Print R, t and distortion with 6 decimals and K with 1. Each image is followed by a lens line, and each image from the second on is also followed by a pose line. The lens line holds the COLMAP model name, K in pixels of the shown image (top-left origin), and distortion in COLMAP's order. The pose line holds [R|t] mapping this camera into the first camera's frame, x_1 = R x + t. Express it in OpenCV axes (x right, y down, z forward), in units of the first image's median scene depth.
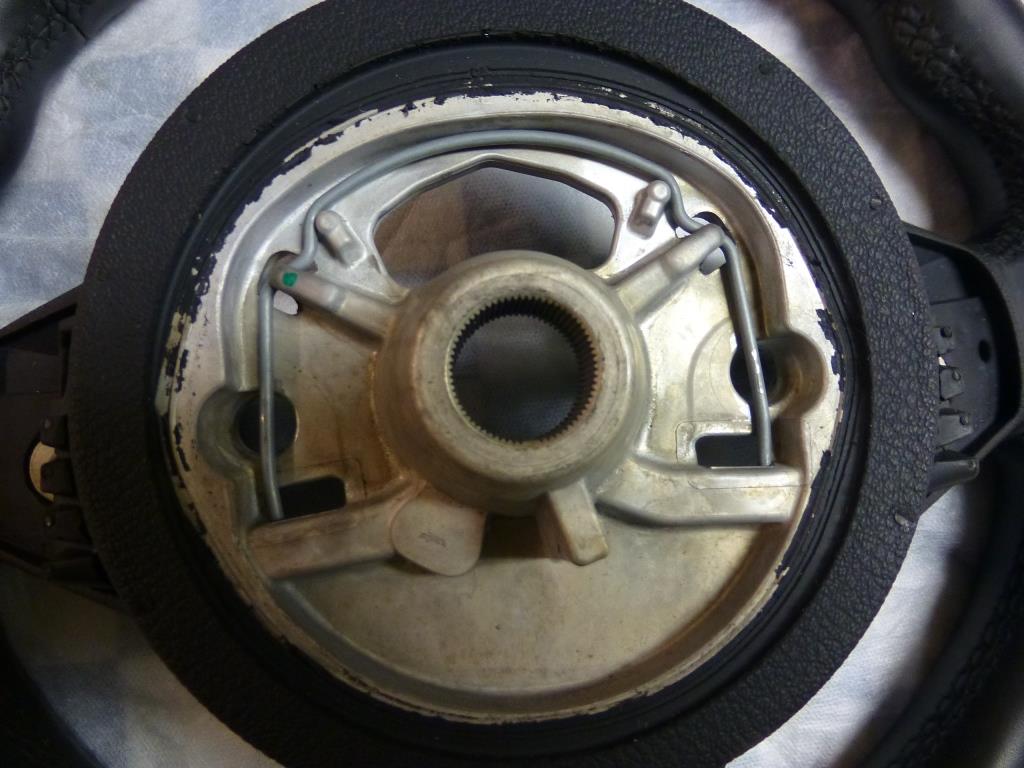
lens RADIAL K [[761.4, 0, 508.4], [0, 761.4, 387.2], [0, 0, 1]] dist [-0.034781, 0.003686]
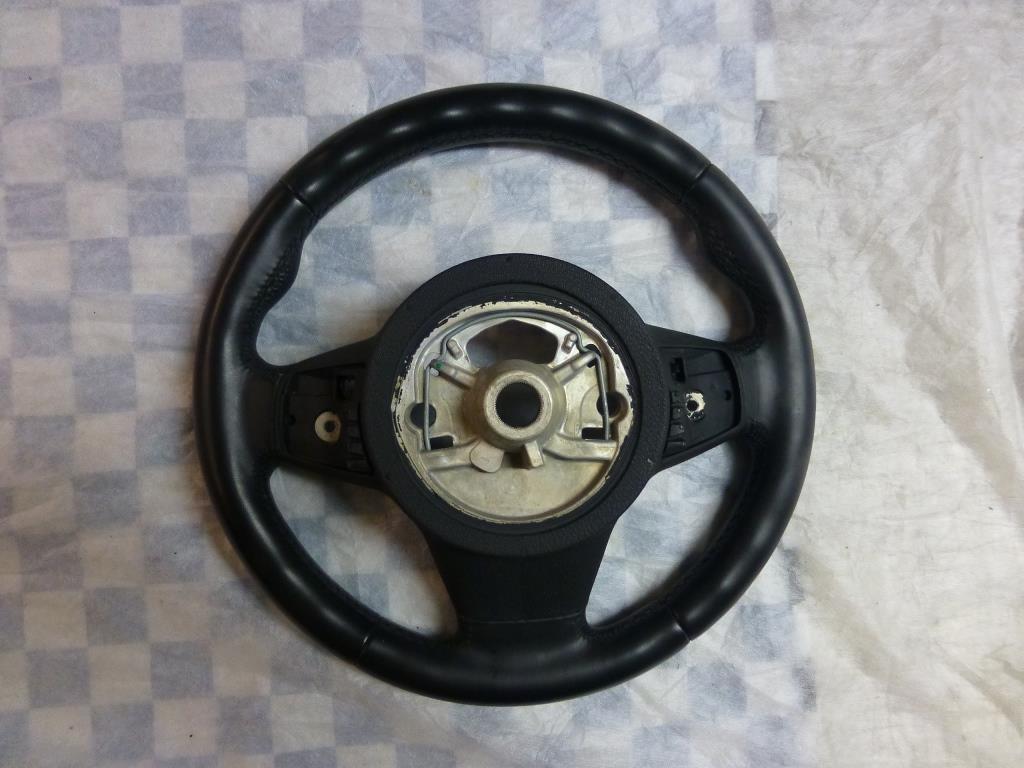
lens RADIAL K [[761.4, 0, 514.3], [0, 761.4, 387.0], [0, 0, 1]] dist [-0.034781, 0.003686]
pose [[0.998740, 0.049793, -0.006279, 0.015410], [-0.049534, 0.998118, 0.036146, -0.173075], [0.008067, -0.035790, 0.999327, -1.777338]]
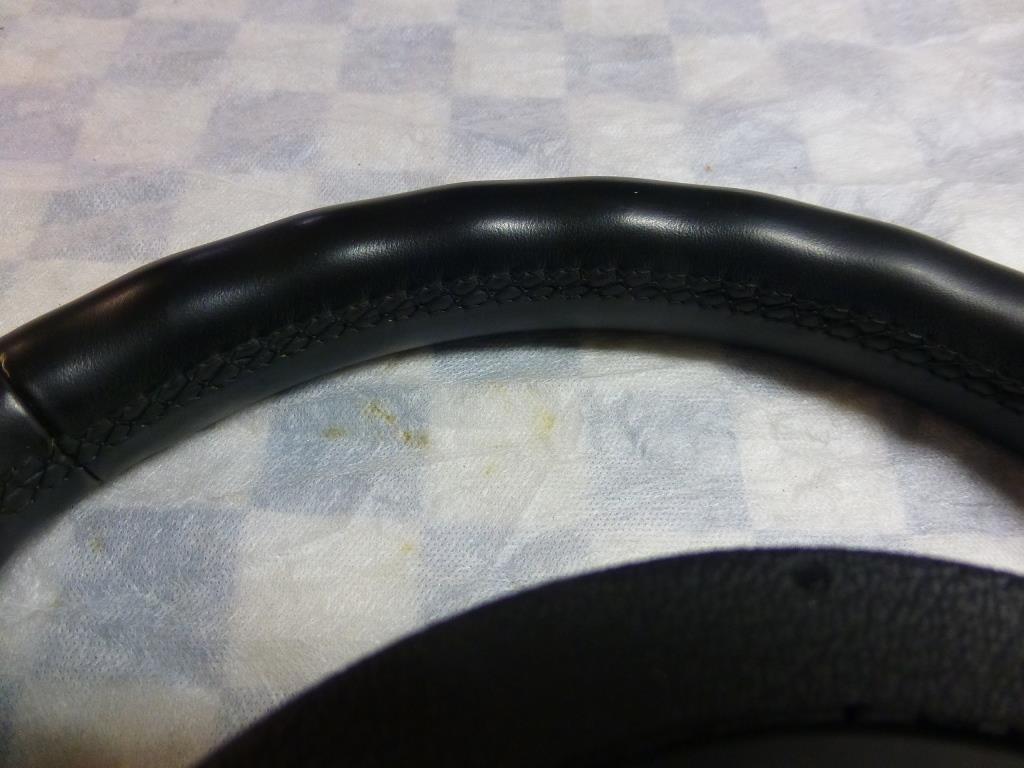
lens RADIAL K [[761.4, 0, 522.3], [0, 761.4, 384.0], [0, 0, 1]] dist [-0.034781, 0.003686]
pose [[0.994880, 0.082911, -0.057782, -0.199381], [-0.100414, 0.875507, -0.472657, -0.394635], [0.011400, 0.476039, 0.879350, 0.511383]]
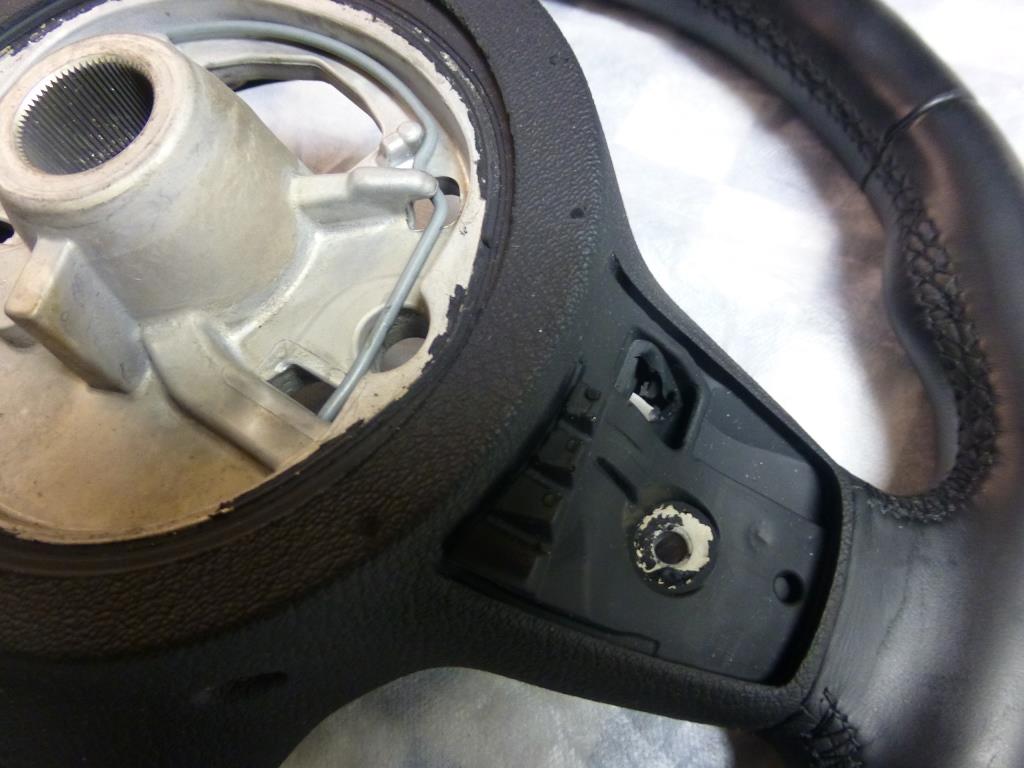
lens RADIAL K [[761.4, 0, 512.6], [0, 761.4, 385.0], [0, 0, 1]] dist [-0.034781, 0.003686]
pose [[0.815848, 0.465260, -0.343404, 0.805249], [-0.547479, 0.812651, -0.199665, 0.127080], [0.186171, 0.350902, 0.917719, 0.259970]]
